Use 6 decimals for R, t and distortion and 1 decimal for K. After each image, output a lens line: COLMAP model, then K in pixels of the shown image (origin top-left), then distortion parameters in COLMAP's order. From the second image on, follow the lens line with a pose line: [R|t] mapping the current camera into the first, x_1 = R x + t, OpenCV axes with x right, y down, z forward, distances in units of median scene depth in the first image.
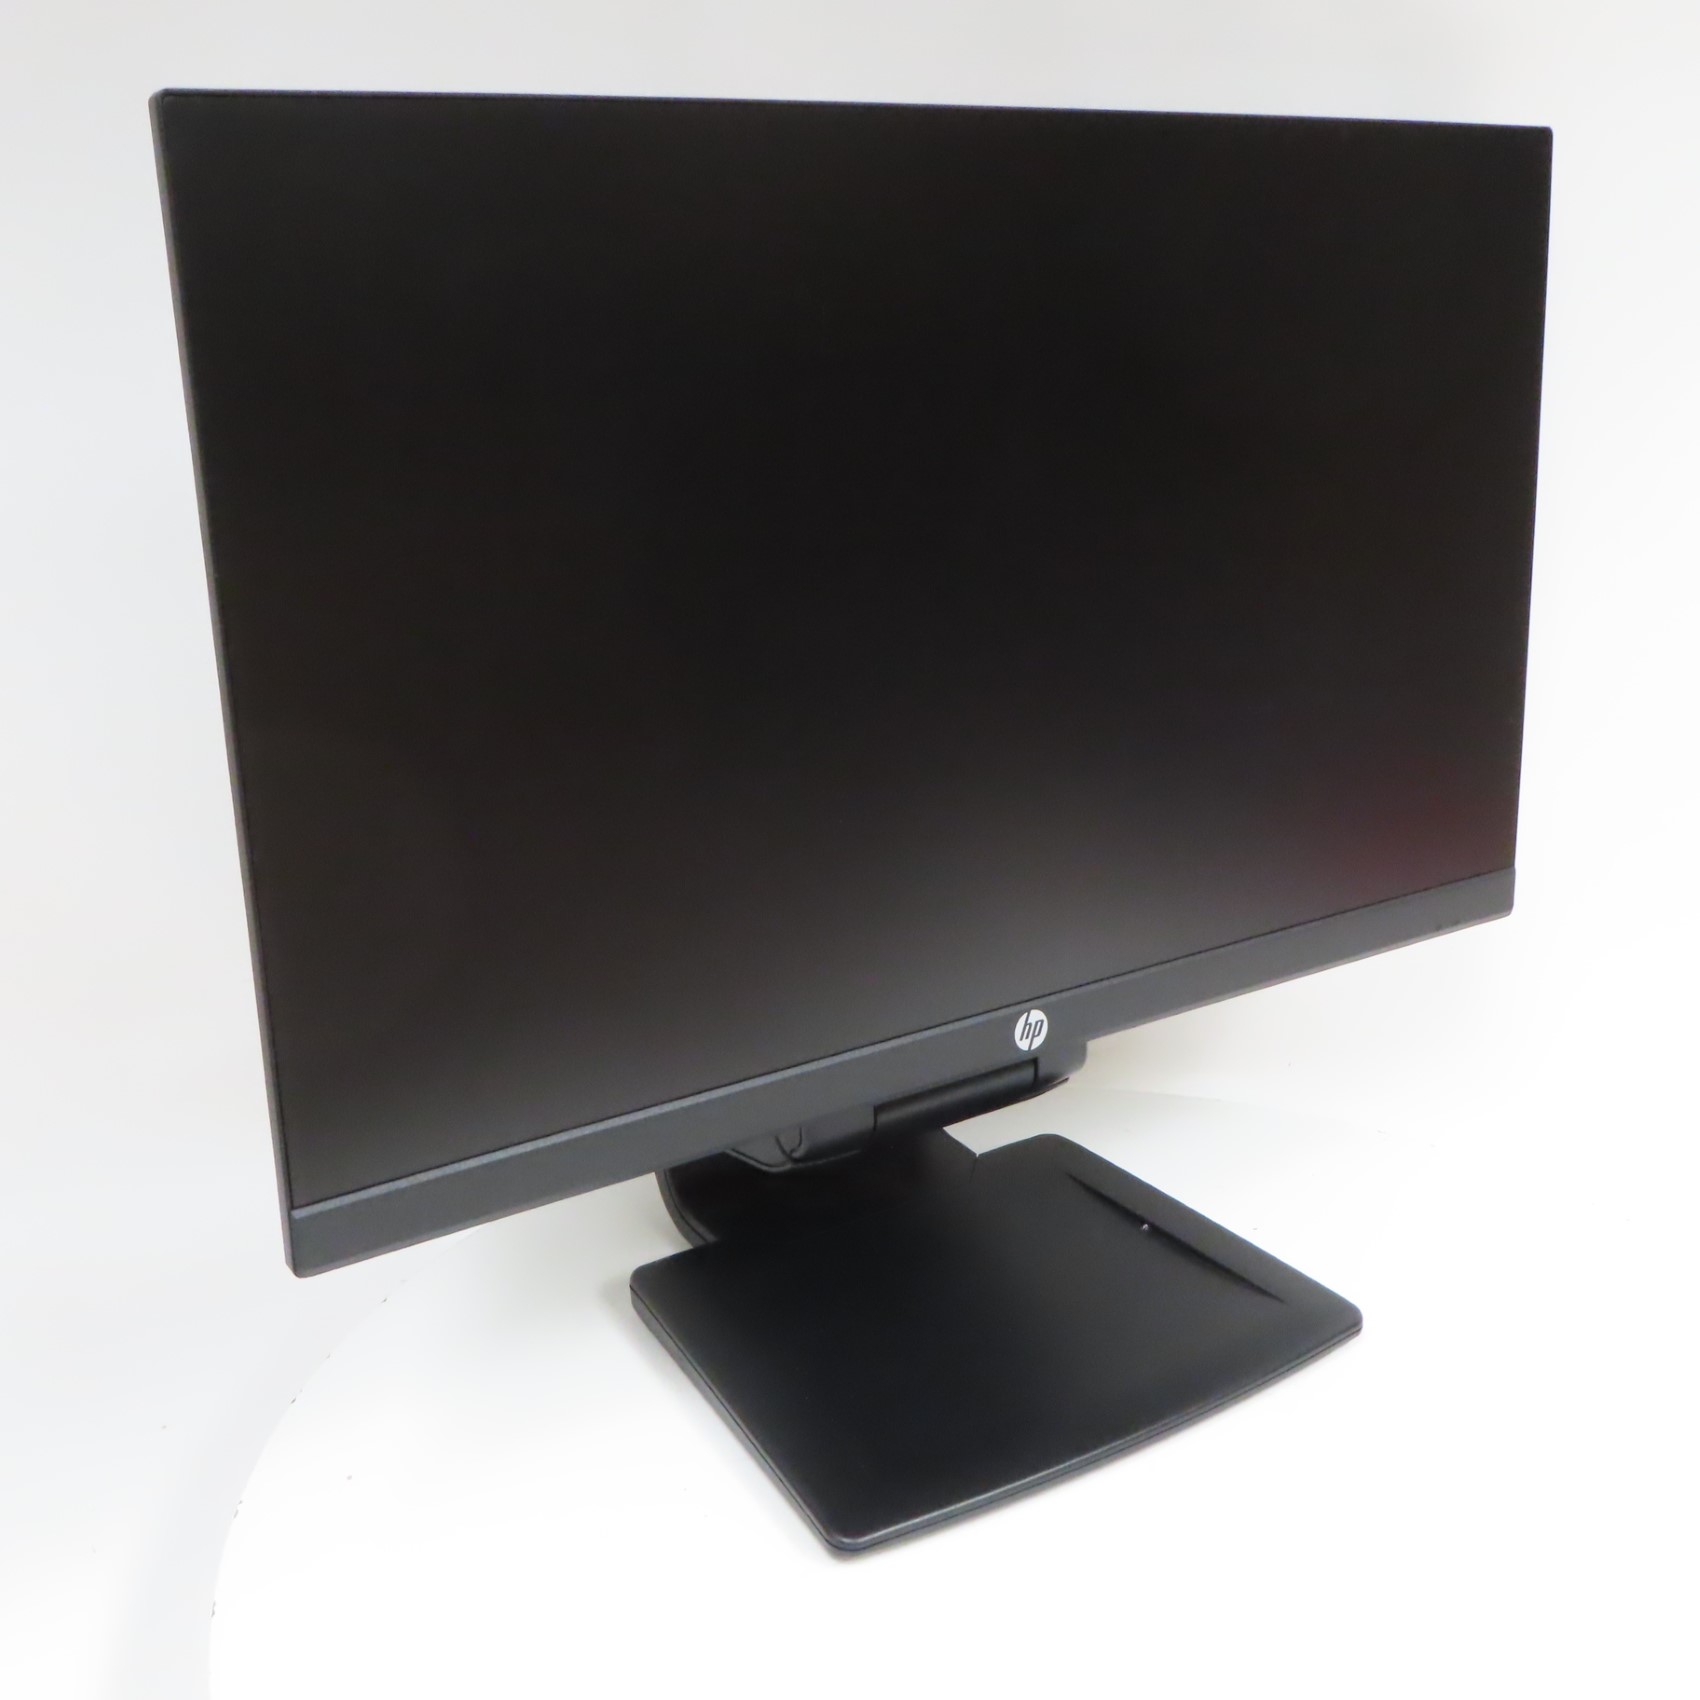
lens RADIAL K [[2004.2, 0, 880.3], [0, 2004.2, 799.8], [0, 0, 1]] dist [0.008789, -0.034024]
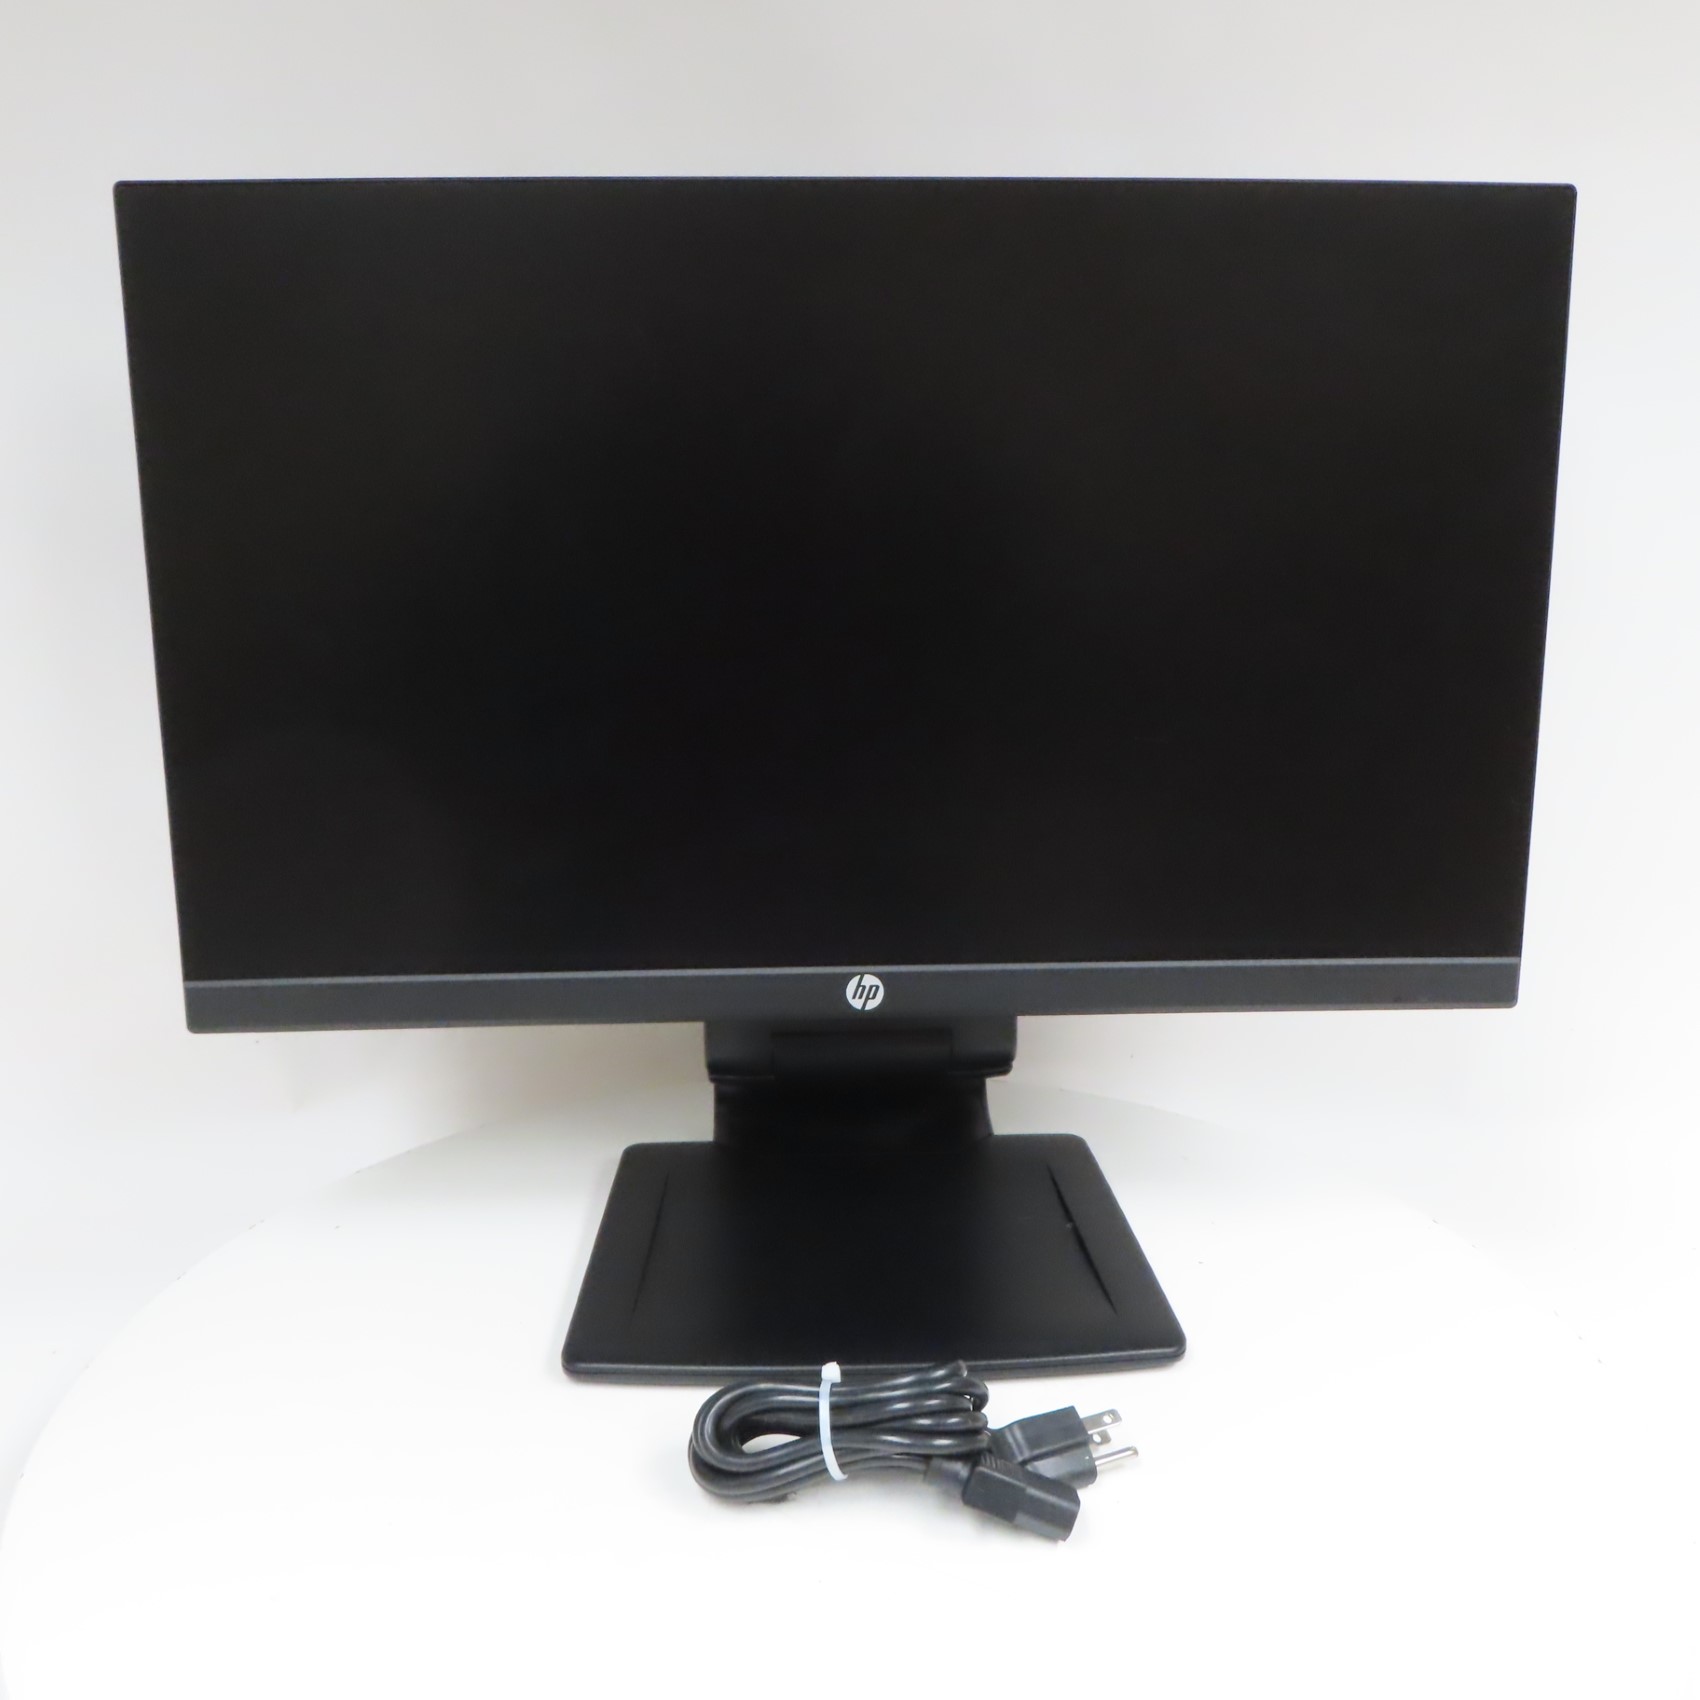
lens RADIAL K [[2004.2, 0, 880.3], [0, 2004.2, 799.8], [0, 0, 1]] dist [0.008789, -0.034024]
pose [[0.865536, 0.124052, -0.485241, 0.569627], [-0.143480, 0.989649, -0.002923, 0.009783], [0.479856, 0.072152, 0.874376, 0.015372]]
